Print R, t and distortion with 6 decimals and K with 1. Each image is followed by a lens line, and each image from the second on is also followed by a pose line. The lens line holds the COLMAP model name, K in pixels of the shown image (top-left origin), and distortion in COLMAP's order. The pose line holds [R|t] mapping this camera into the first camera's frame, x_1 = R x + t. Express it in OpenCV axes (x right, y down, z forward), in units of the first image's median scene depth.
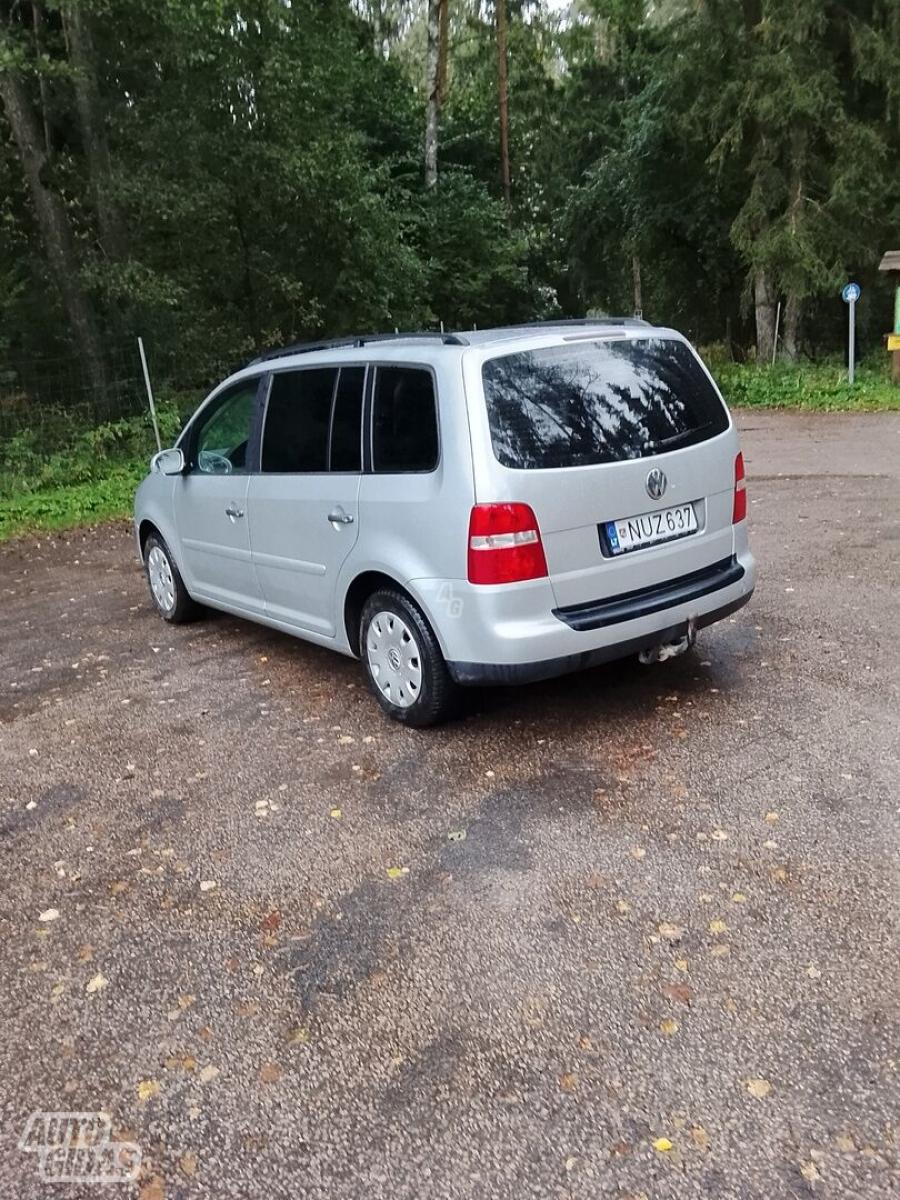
lens RADIAL K [[947.6, 0, 452.5], [0, 947.6, 590.7], [0, 0, 1]] dist [0.086509, -0.134138]
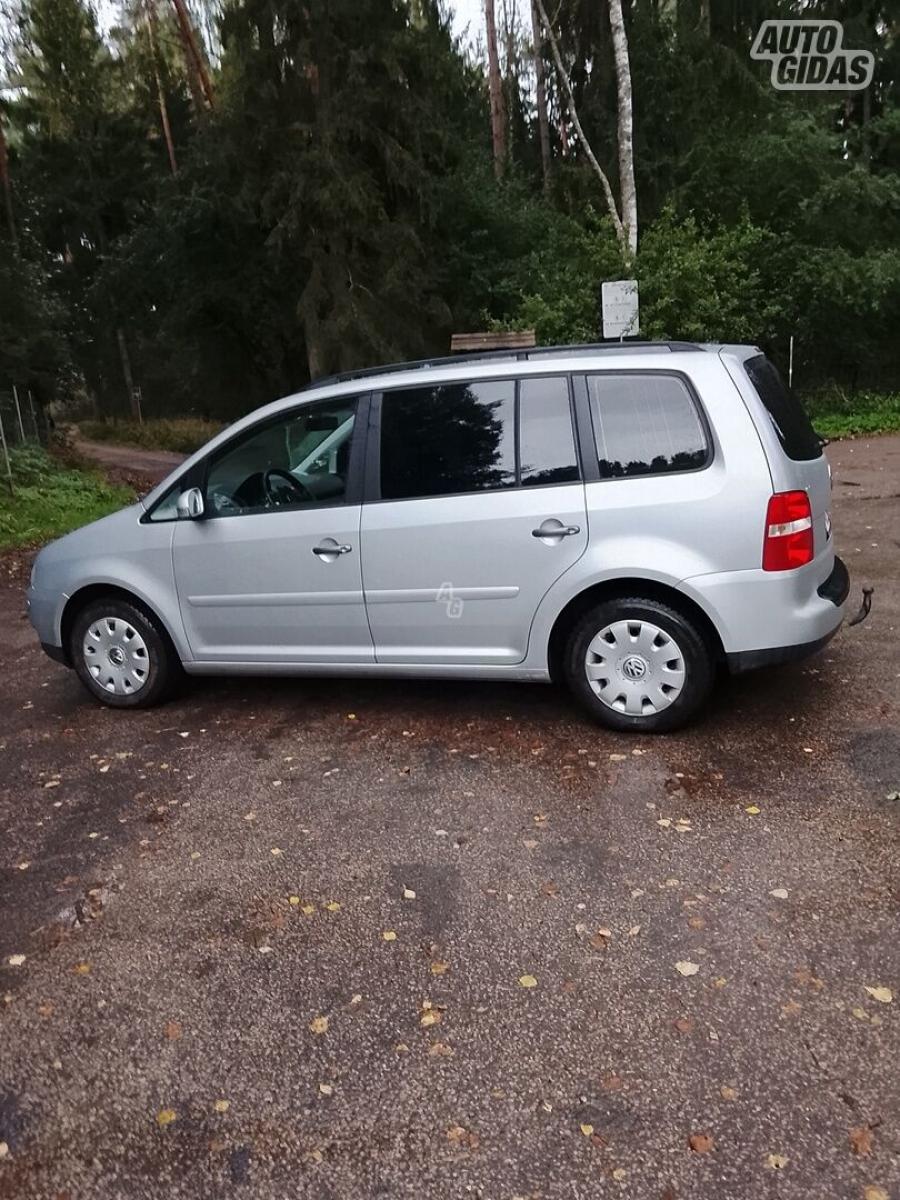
lens RADIAL K [[947.6, 0, 452.5], [0, 947.6, 590.7], [0, 0, 1]] dist [0.086509, -0.134138]
pose [[0.851409, -0.093518, 0.516098, -0.702685], [0.136343, 0.989611, -0.045607, 0.012259], [-0.506471, 0.109197, 0.855315, 0.239706]]
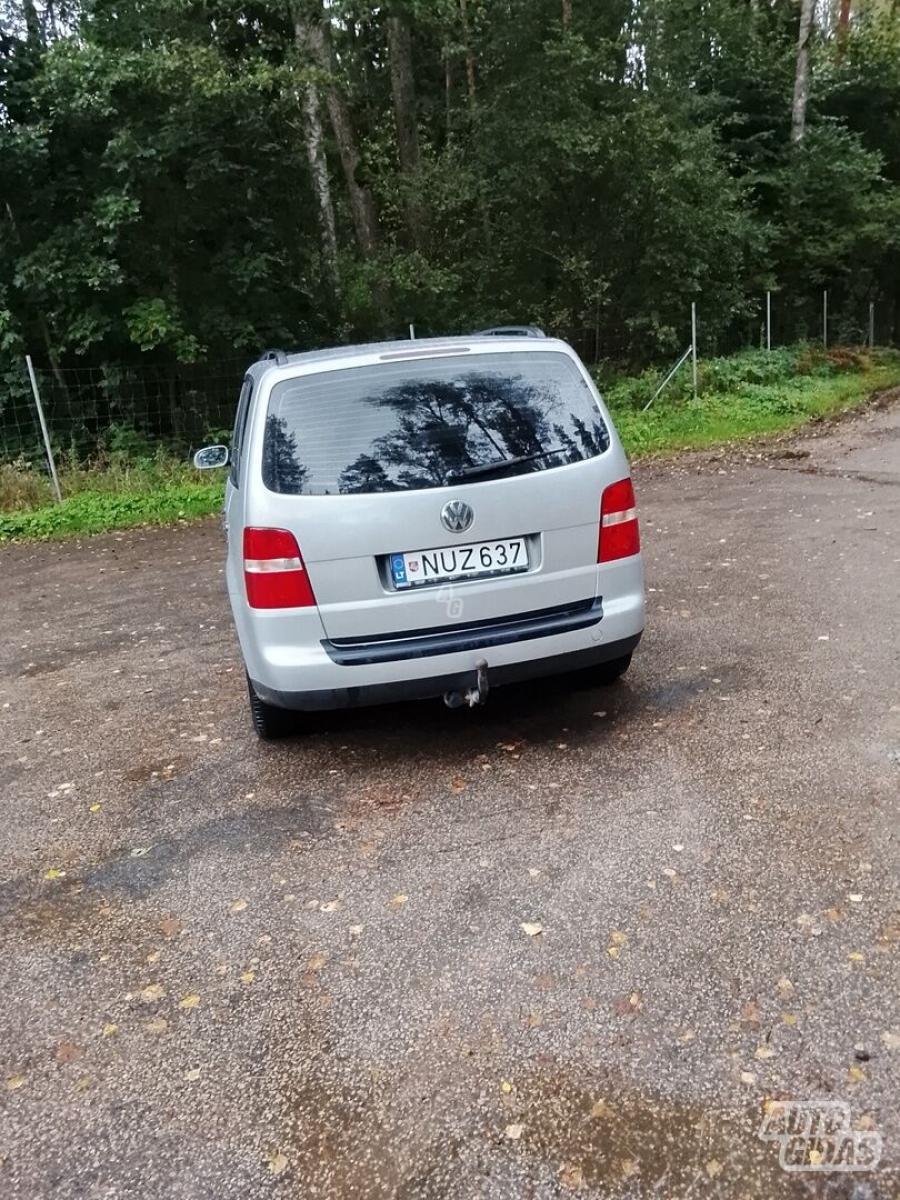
lens RADIAL K [[947.6, 0, 452.5], [0, 947.6, 590.7], [0, 0, 1]] dist [0.086509, -0.134138]
pose [[0.911564, 0.093114, -0.400476, 0.529805], [-0.081183, 0.995605, 0.046698, -0.074927], [0.403064, -0.010056, 0.915116, 0.145263]]
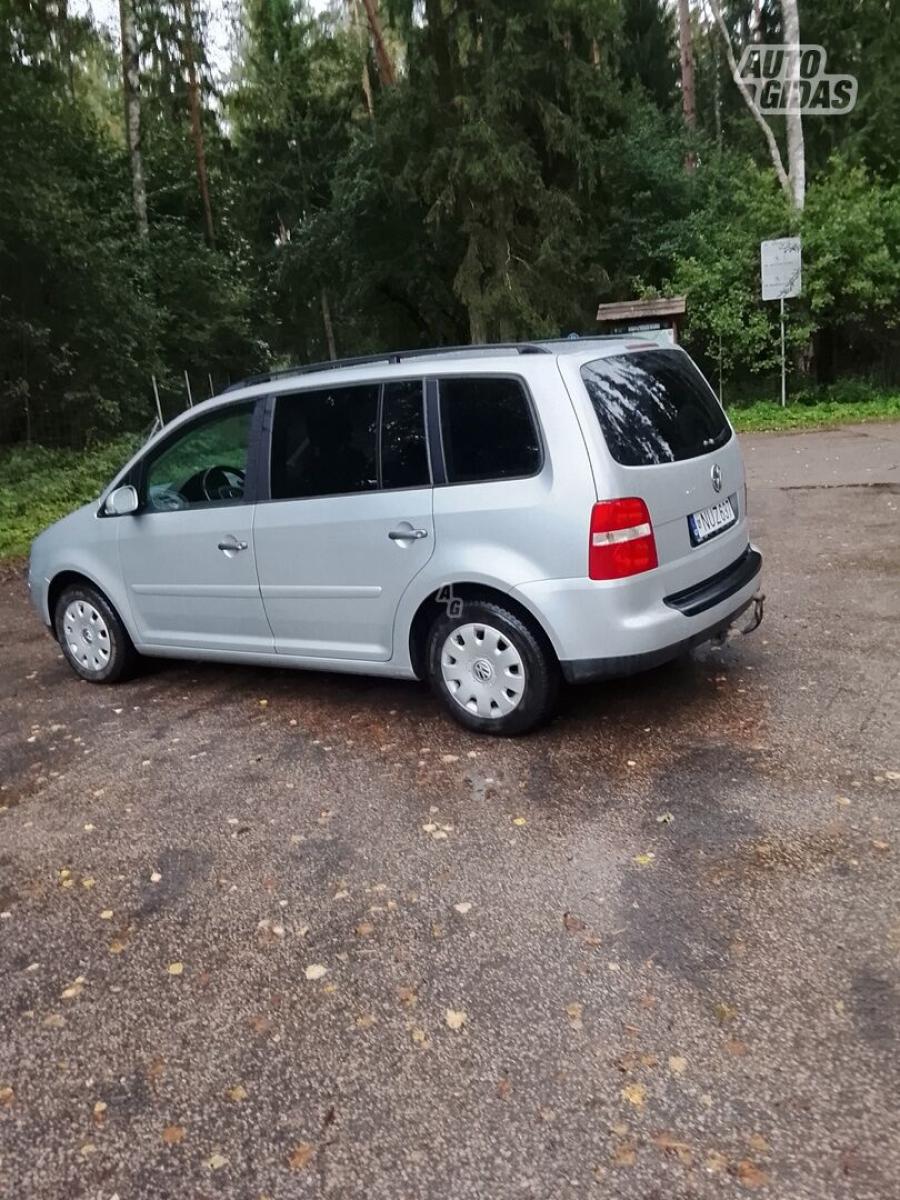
lens RADIAL K [[947.6, 0, 452.5], [0, 947.6, 590.7], [0, 0, 1]] dist [0.086509, -0.134138]
pose [[0.945681, -0.087727, 0.313036, -0.382724], [0.105095, 0.993697, -0.039013, 0.024135], [-0.307640, 0.069793, 0.948940, 0.064963]]
